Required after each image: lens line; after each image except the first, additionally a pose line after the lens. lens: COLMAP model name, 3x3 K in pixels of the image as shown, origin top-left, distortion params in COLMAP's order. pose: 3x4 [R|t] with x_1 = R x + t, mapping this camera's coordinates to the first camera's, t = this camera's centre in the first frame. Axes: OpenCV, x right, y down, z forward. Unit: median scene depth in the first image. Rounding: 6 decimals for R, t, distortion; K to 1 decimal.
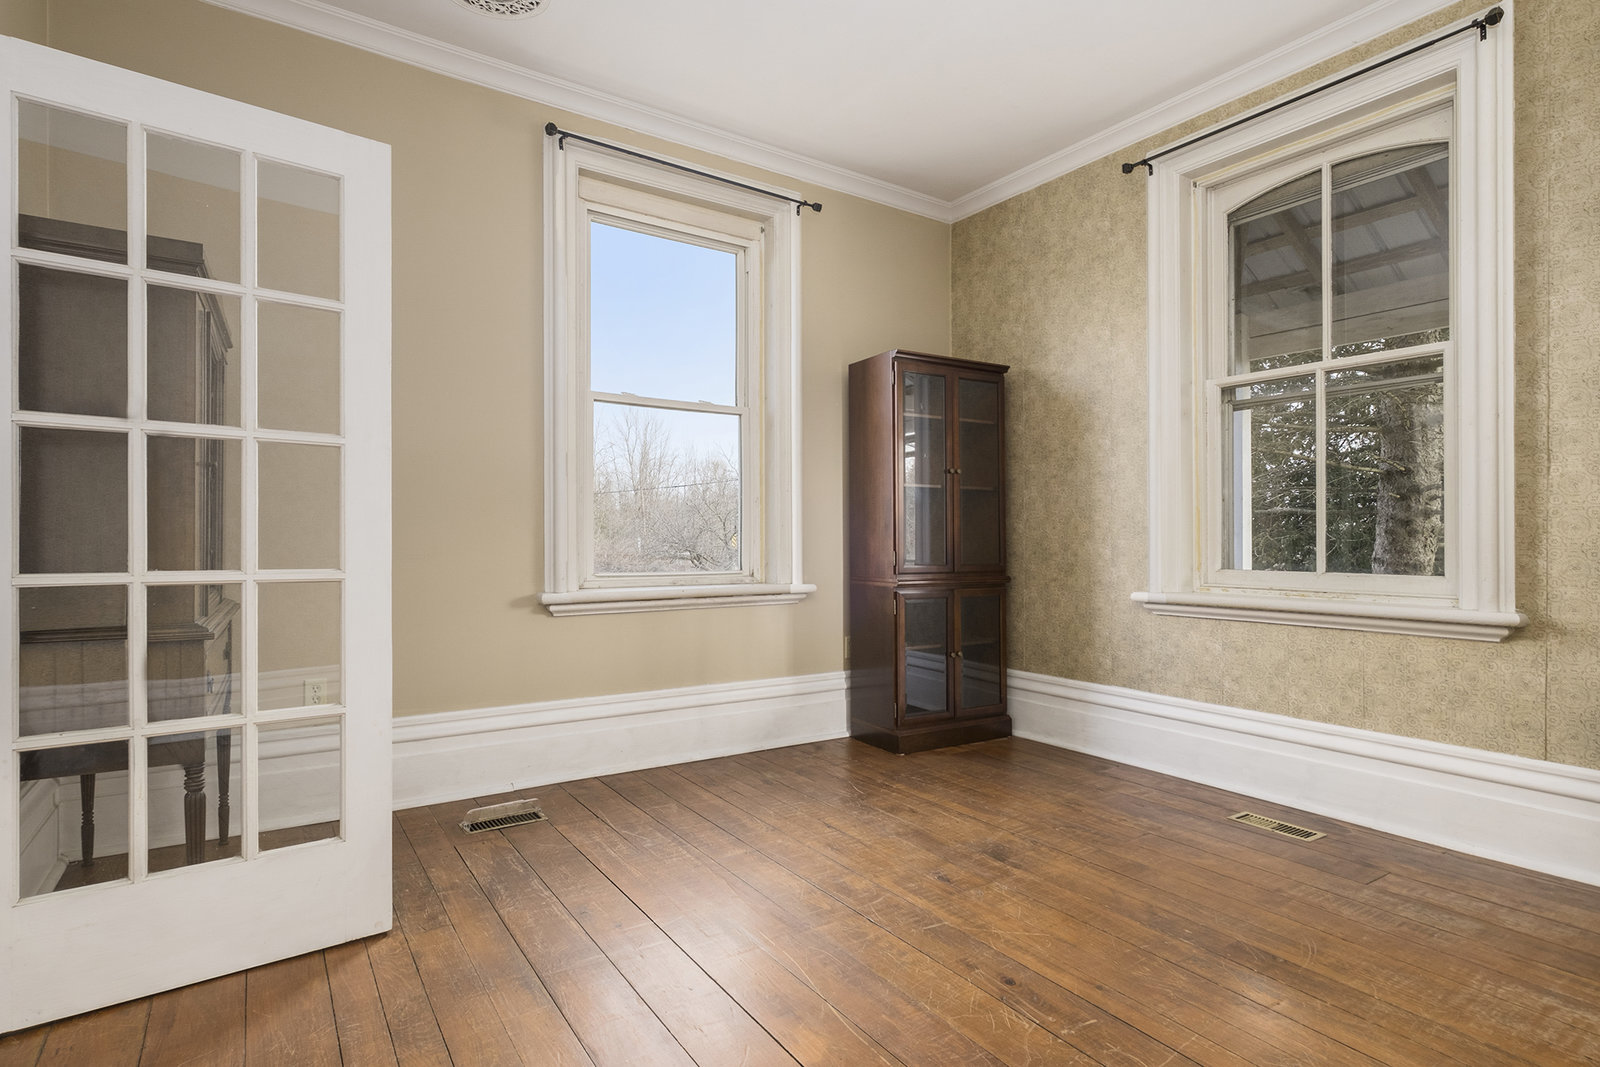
lens RADIAL K [[821.6, 0, 798.0], [0, 821.6, 542.7], [0, 0, 1]] dist [0.000363, 0.000330]
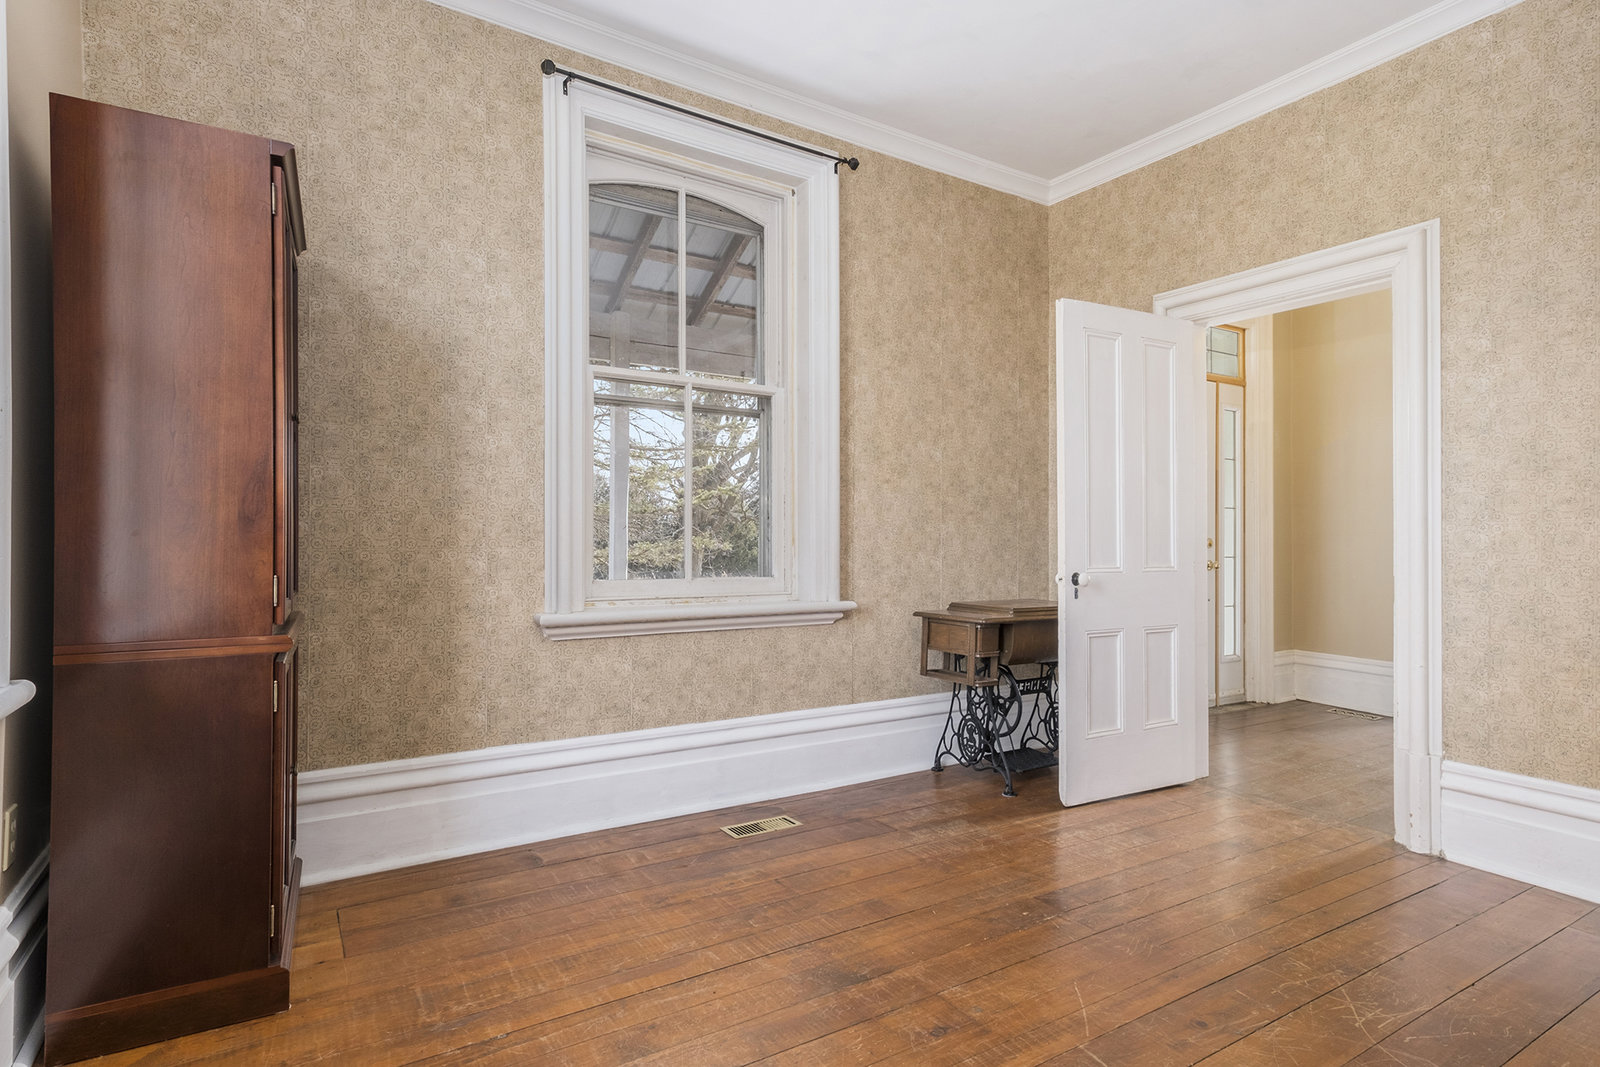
lens RADIAL K [[821.6, 0, 798.0], [0, 821.6, 542.7], [0, 0, 1]] dist [0.000363, 0.000330]
pose [[0.033896, 0.005465, 0.999410, -0.414232], [0.004235, 0.999975, -0.005611, -0.003382], [-0.999416, 0.004423, 0.033872, 0.856323]]
